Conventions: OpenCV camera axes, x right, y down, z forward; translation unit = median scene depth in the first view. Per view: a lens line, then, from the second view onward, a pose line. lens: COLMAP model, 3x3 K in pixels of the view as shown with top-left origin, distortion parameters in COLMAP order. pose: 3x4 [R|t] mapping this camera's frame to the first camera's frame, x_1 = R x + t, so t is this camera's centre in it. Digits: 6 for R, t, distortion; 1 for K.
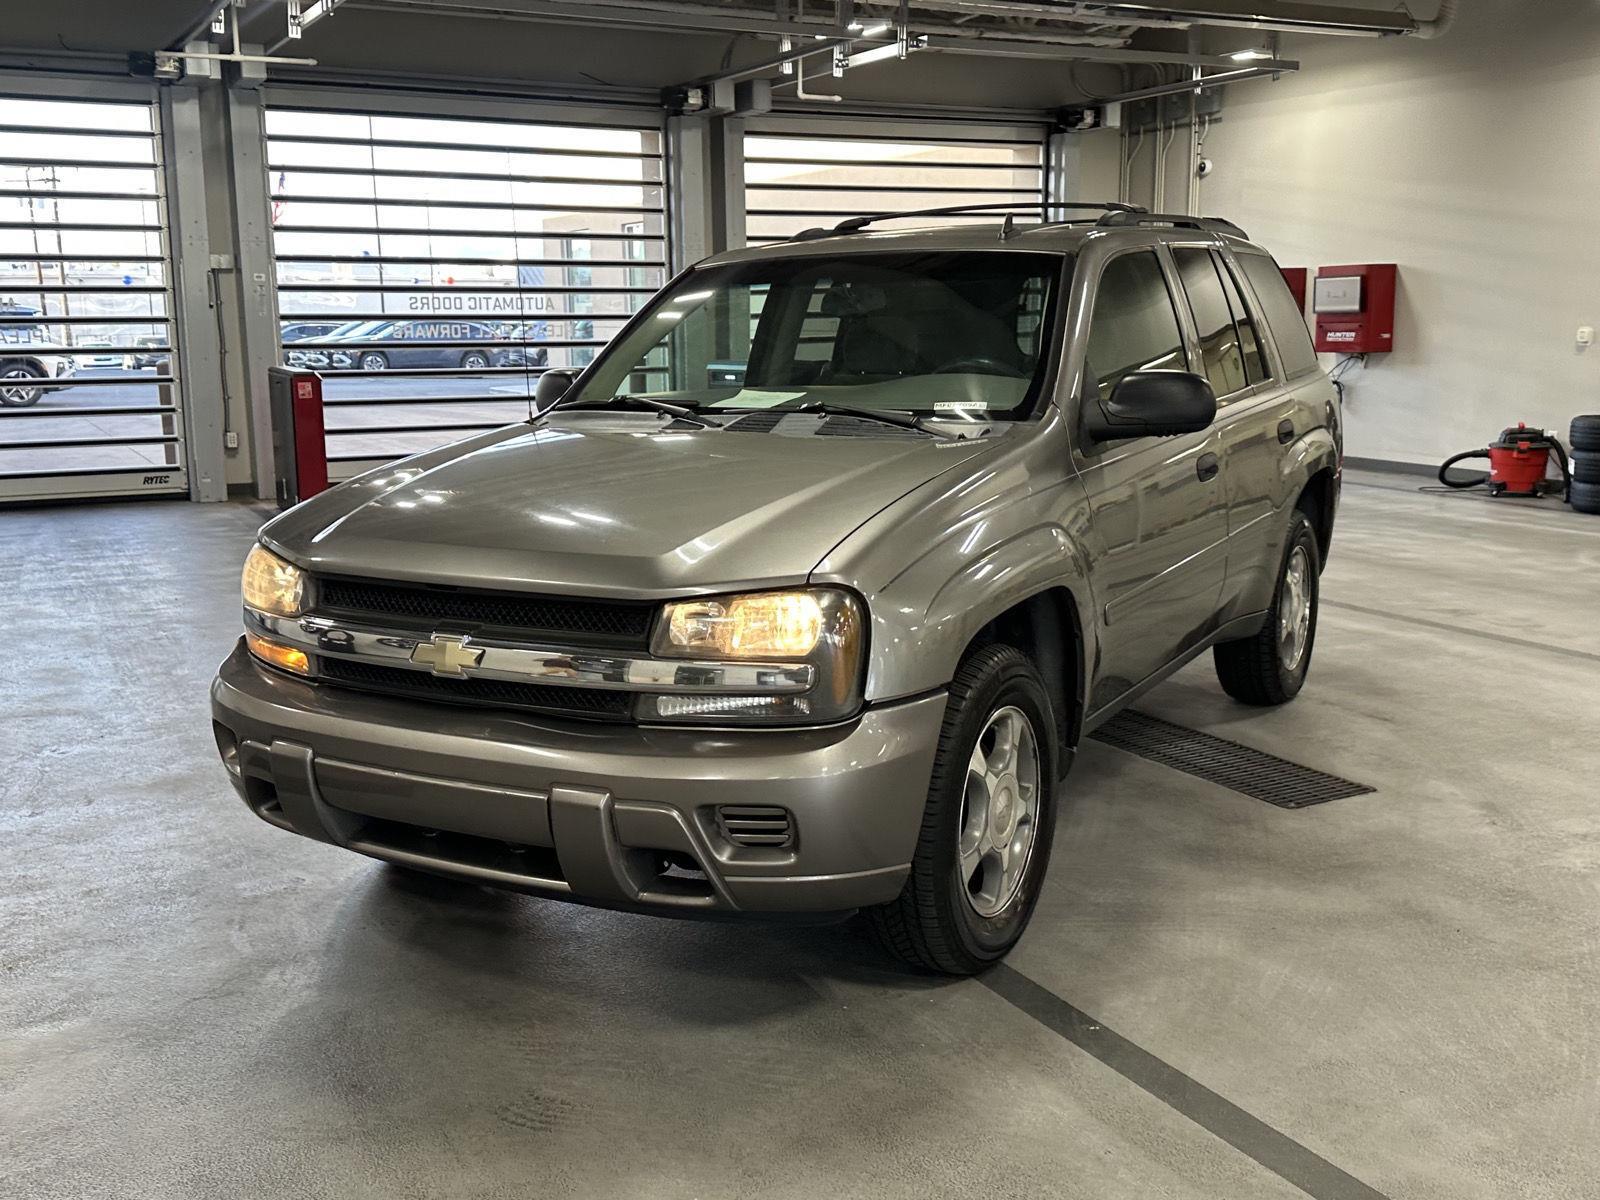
lens RADIAL K [[1564.3, 0, 780.1], [0, 1564.3, 599.0], [0, 0, 1]] dist [0.180688, -0.385317]
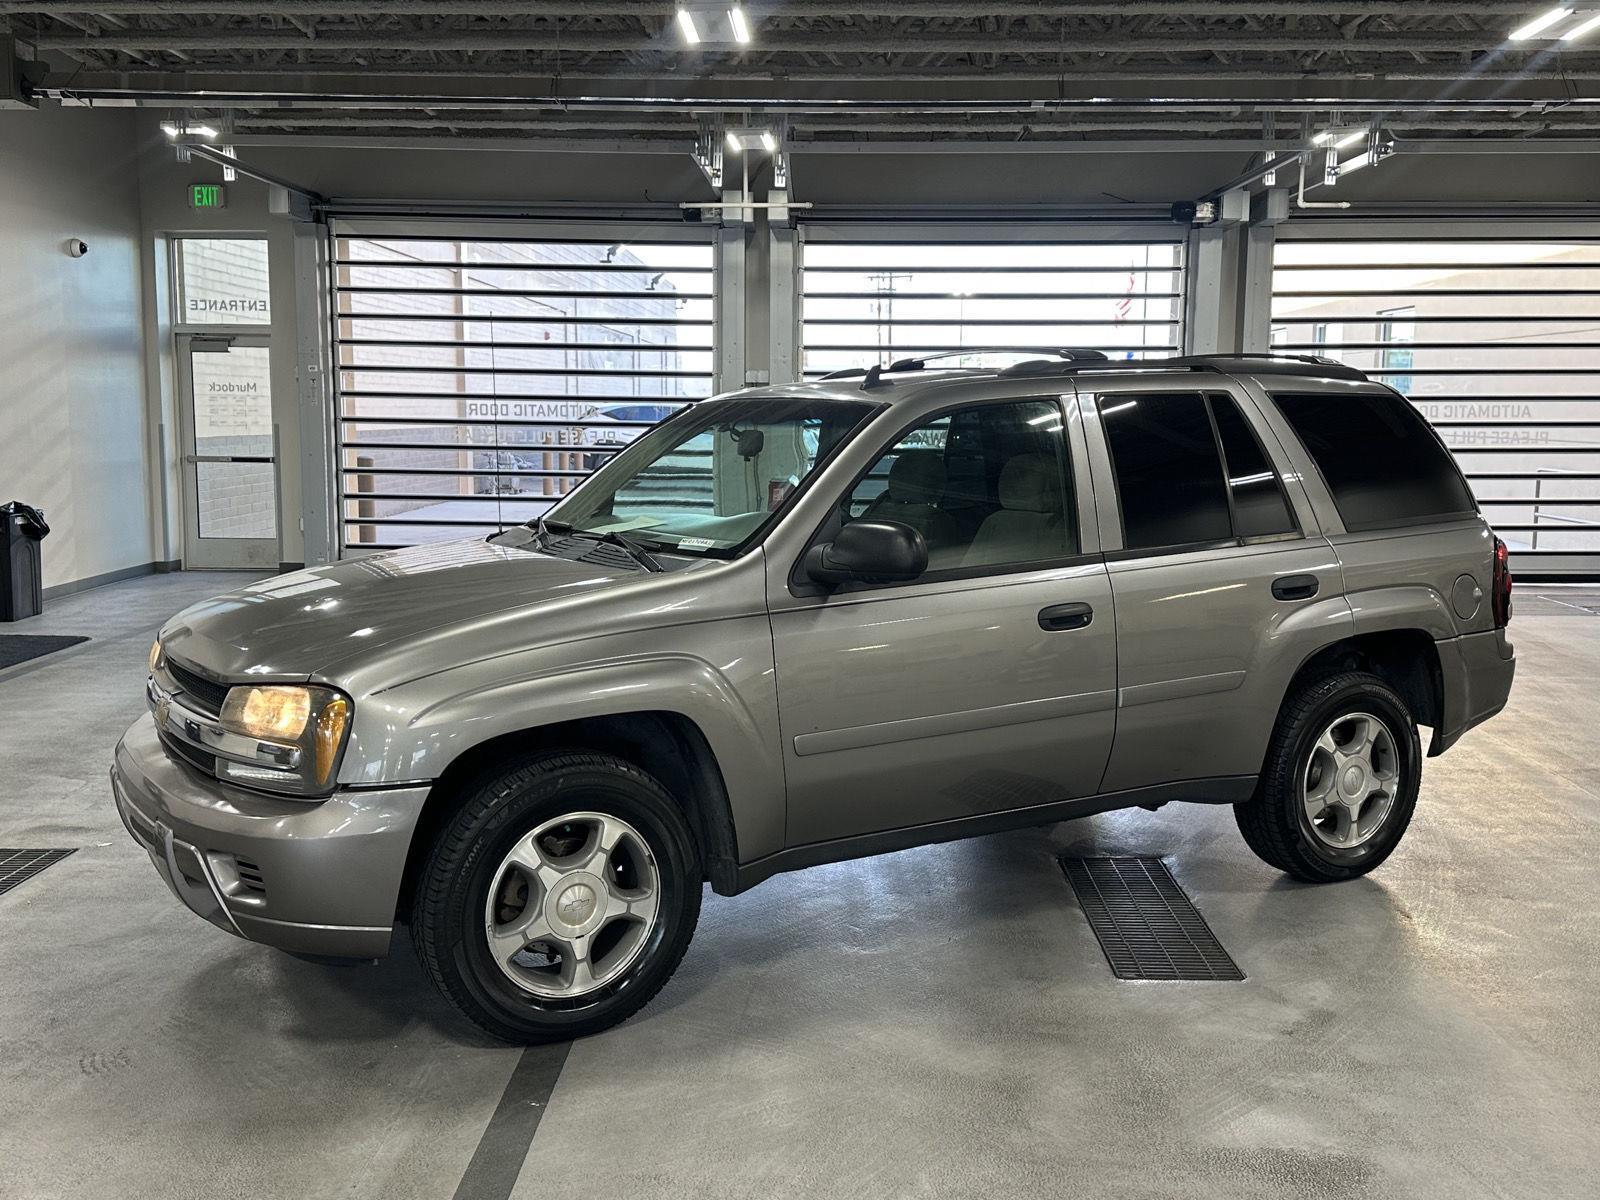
lens RADIAL K [[1564.7, 0, 800.0], [0, 1564.7, 600.0], [0, 0, 1]] dist [0.198609, -0.434818]
pose [[0.876868, 0.074705, -0.474891, 0.529411], [-0.100710, 0.994478, -0.029516, -0.042773], [0.470063, 0.073708, 0.879550, 0.042916]]
